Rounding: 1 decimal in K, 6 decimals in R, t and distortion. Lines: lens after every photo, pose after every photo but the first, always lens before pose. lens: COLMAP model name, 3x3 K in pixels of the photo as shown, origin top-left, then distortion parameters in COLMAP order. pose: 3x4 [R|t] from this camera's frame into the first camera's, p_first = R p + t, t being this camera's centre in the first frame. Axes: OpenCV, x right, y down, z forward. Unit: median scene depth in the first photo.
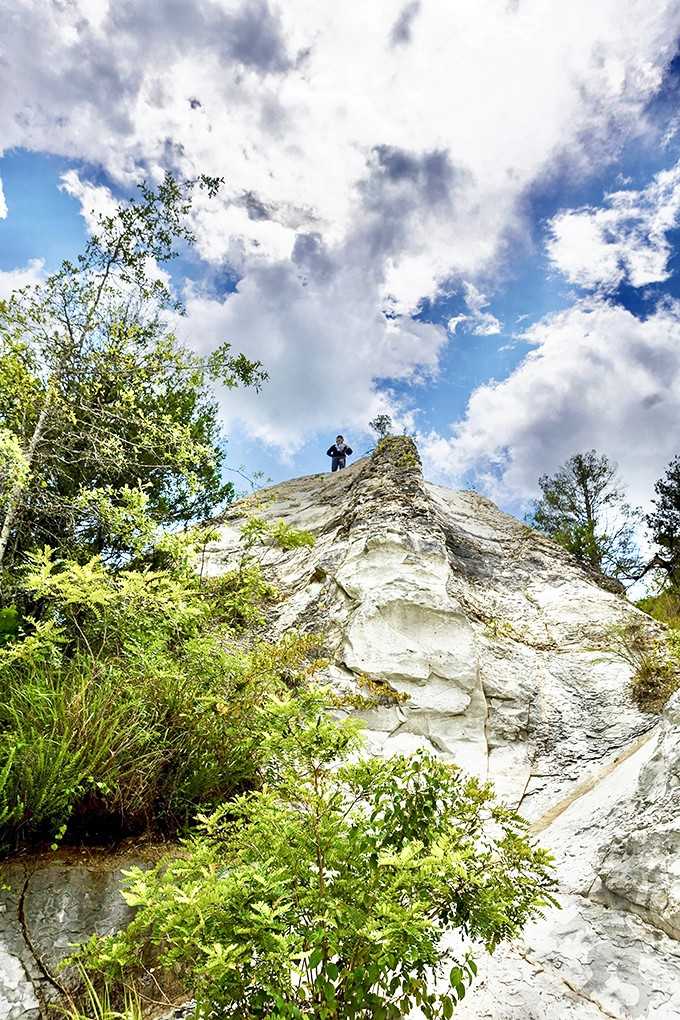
lens RADIAL K [[689.4, 0, 340.0], [0, 689.4, 510.0], [0, 0, 1]] dist [-0.006621, 0.000722]
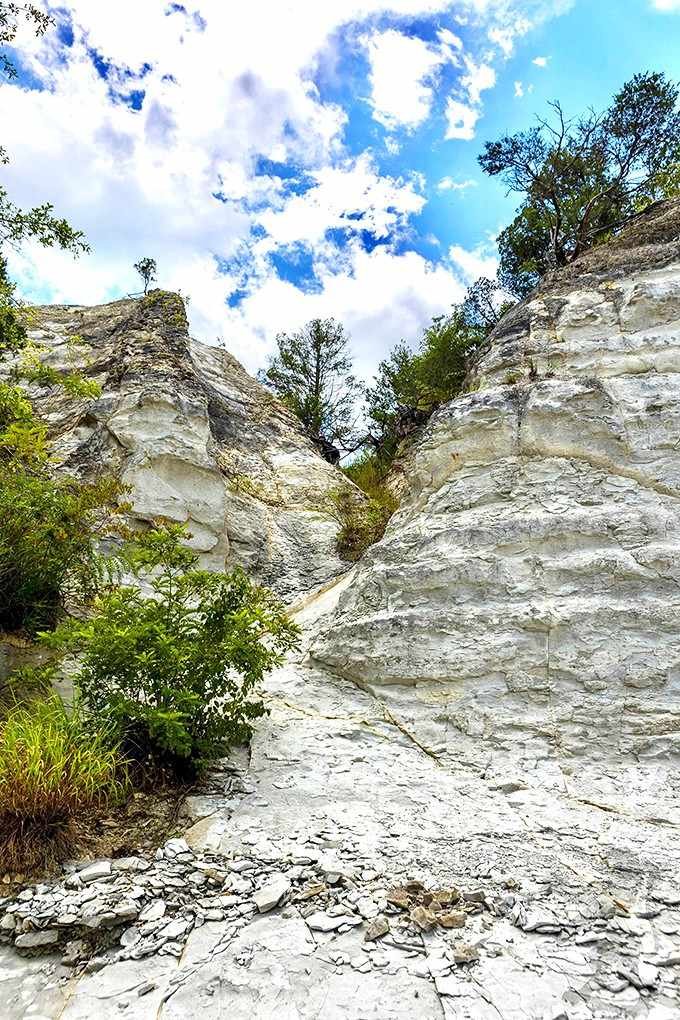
lens RADIAL K [[689.4, 0, 340.0], [0, 689.4, 510.0], [0, 0, 1]] dist [-0.006621, 0.000722]
pose [[0.914737, 0.090751, 0.393727, -0.081612], [-0.175540, 0.966942, 0.184956, -0.037356], [-0.363926, -0.238301, 0.900428, -0.147123]]
